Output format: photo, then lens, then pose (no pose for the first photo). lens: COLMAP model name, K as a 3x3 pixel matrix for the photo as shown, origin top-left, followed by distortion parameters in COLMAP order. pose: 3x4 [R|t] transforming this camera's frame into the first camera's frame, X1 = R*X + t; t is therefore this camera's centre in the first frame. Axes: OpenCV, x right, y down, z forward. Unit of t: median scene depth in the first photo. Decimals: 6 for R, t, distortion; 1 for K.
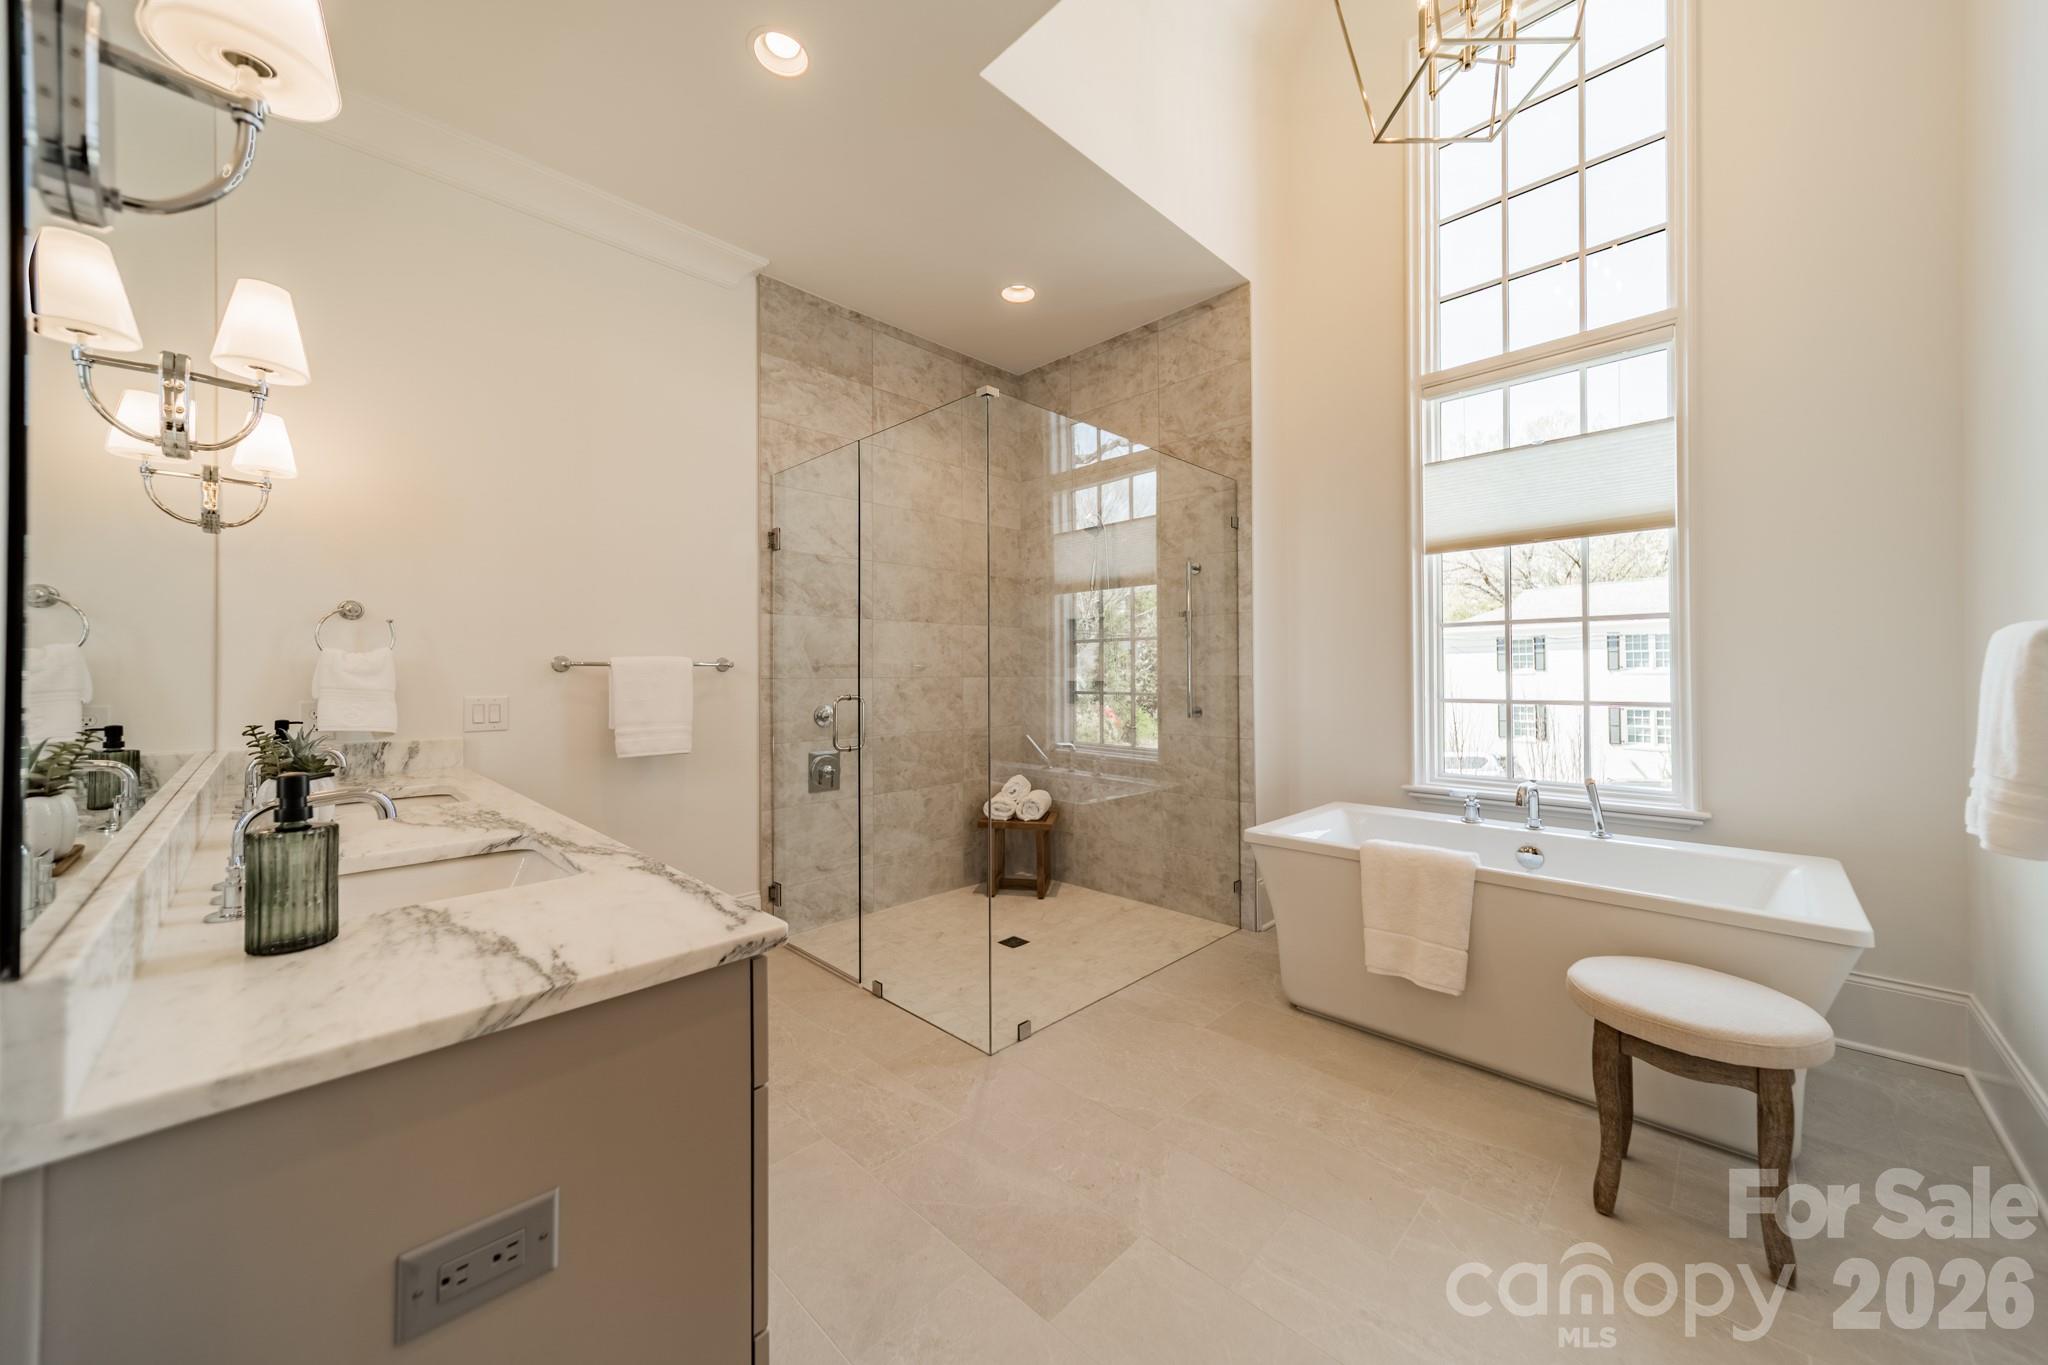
lens RADIAL K [[732.2, 0, 1025.9], [0, 732.2, 670.7], [0, 0, 1]] dist [0.000665, 0.000026]
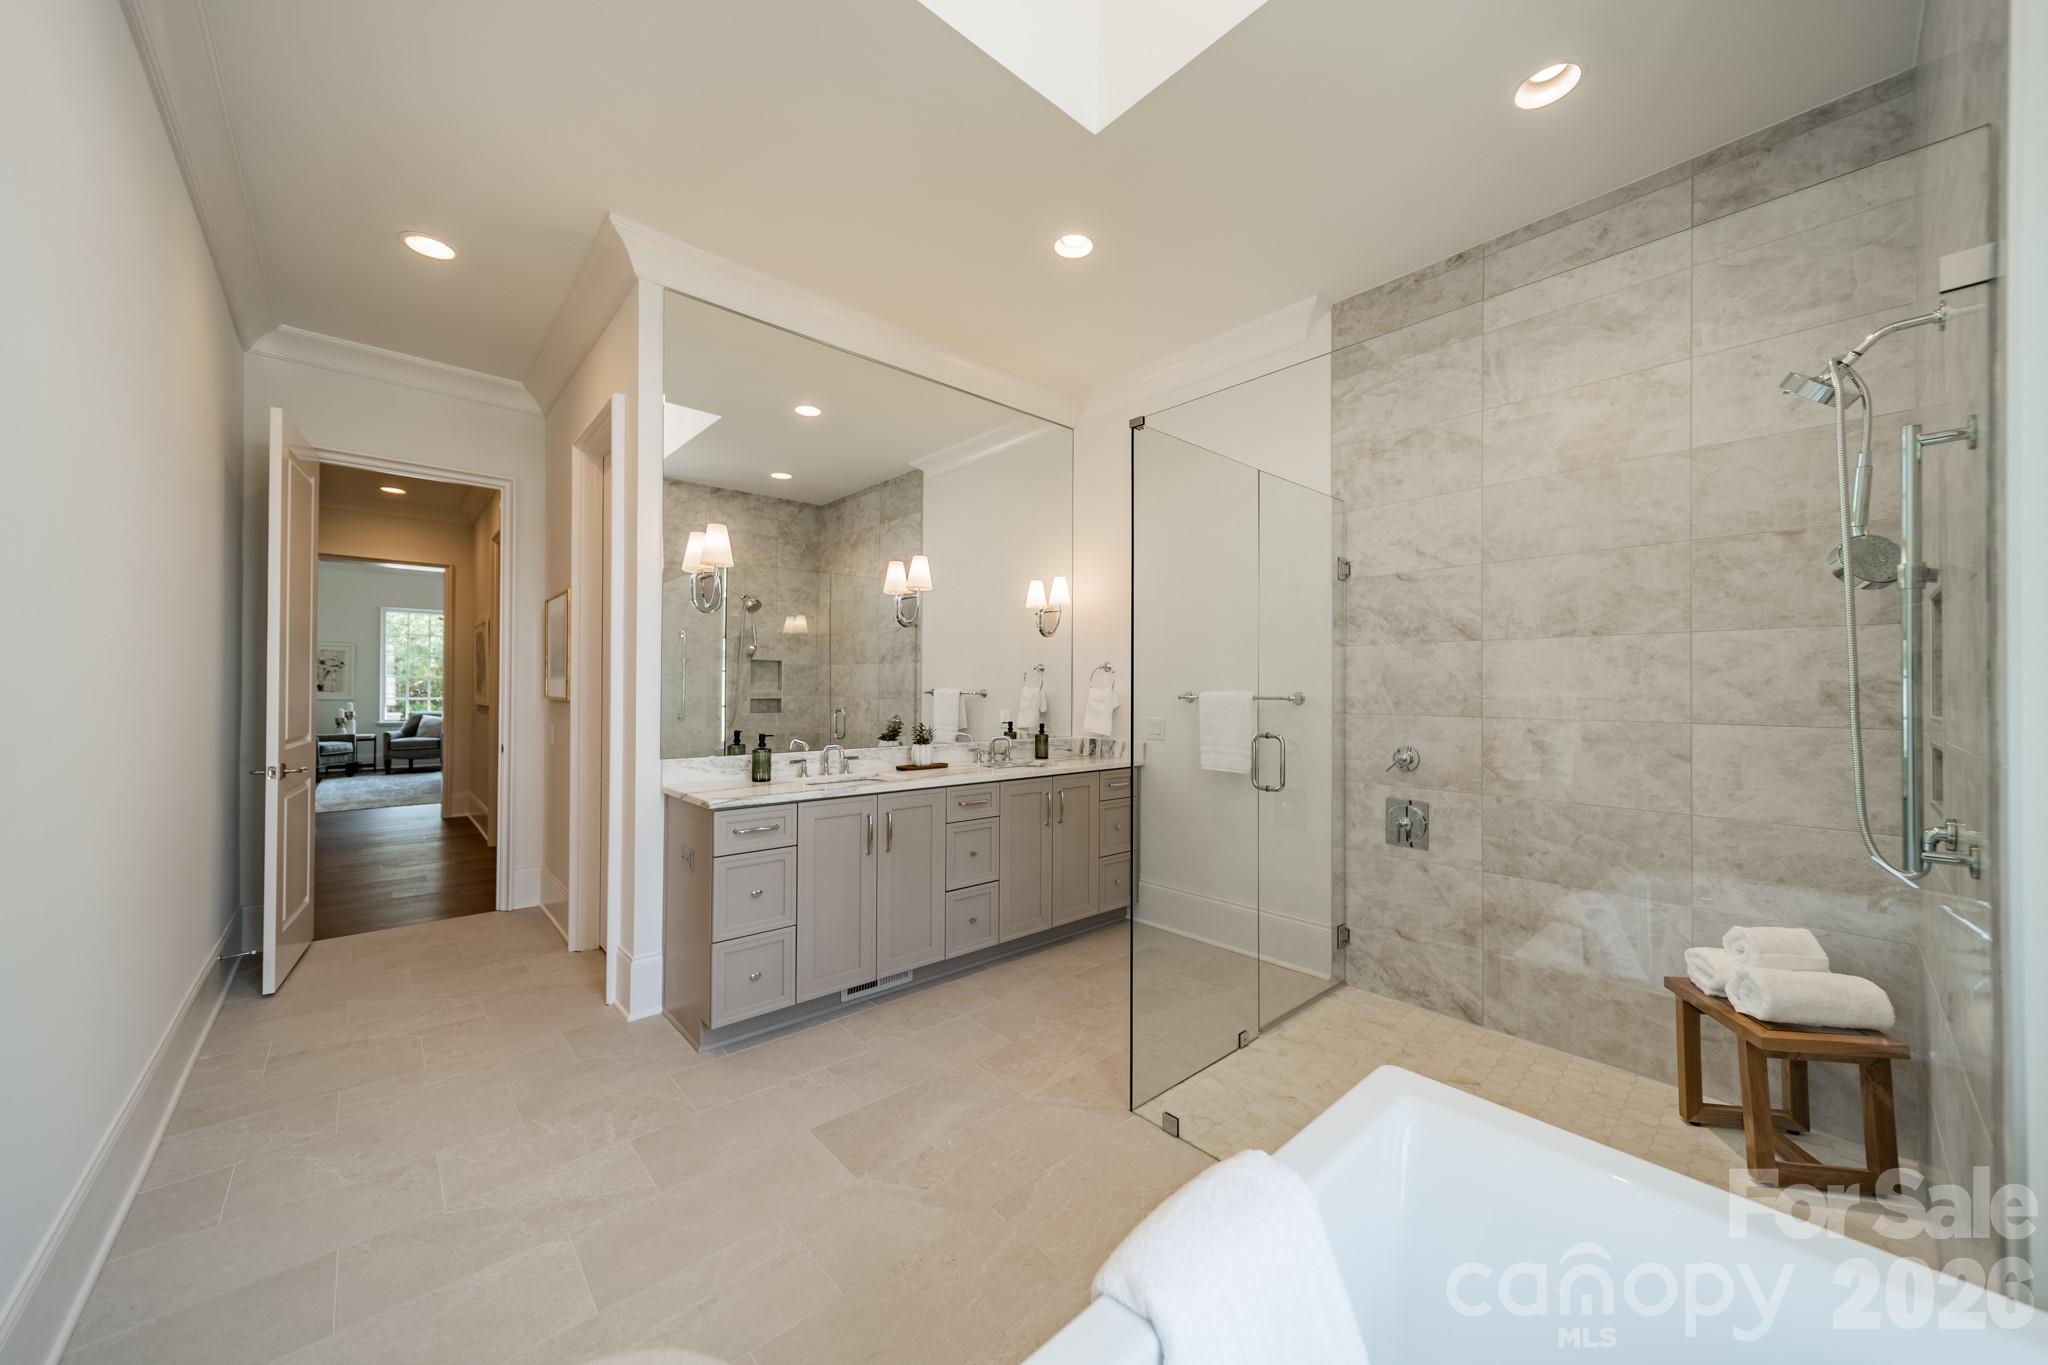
lens RADIAL K [[732.2, 0, 1025.2], [0, 732.2, 682.0], [0, 0, 1]] dist [0.000665, 0.000026]
pose [[-0.064548, -0.001093, -0.997914, 0.624964], [0.001888, 0.999997, -0.001217, -0.029058], [0.997913, -0.001963, -0.064546, 0.621287]]
